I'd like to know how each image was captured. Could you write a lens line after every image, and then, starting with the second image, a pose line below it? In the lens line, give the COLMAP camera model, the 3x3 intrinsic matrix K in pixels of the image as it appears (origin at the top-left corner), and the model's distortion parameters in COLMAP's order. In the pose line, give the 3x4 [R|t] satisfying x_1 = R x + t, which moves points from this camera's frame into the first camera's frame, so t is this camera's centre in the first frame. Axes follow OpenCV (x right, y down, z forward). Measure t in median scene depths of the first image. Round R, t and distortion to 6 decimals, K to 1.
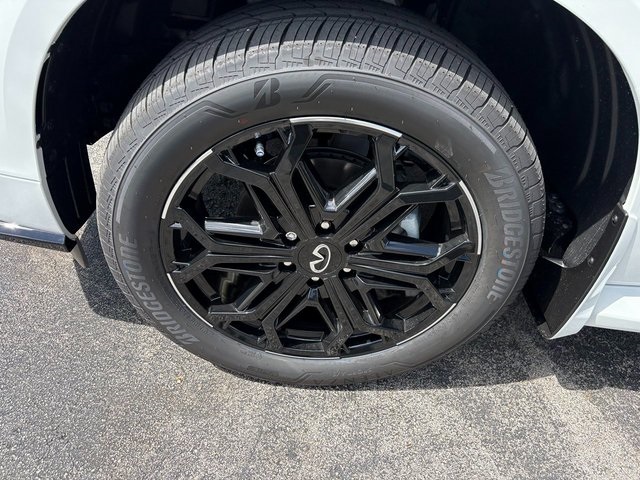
lens RADIAL K [[487.1, 0, 320.0], [0, 487.1, 240.0], [0, 0, 1]] dist [0.007243, 0.002982]
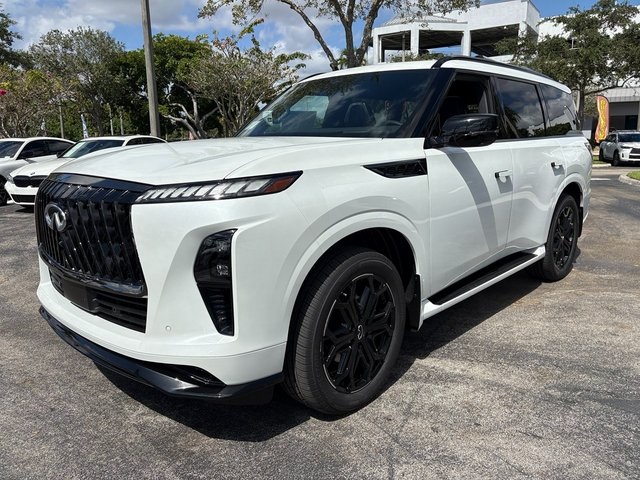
lens RADIAL K [[487.1, 0, 320.0], [0, 487.1, 240.0], [0, 0, 1]] dist [0.007243, 0.002982]
pose [[0.653933, -0.262573, 0.709526, -1.631296], [0.553950, 0.804930, -0.212667, 0.068246], [-0.515278, 0.532112, 0.671822, -0.791145]]
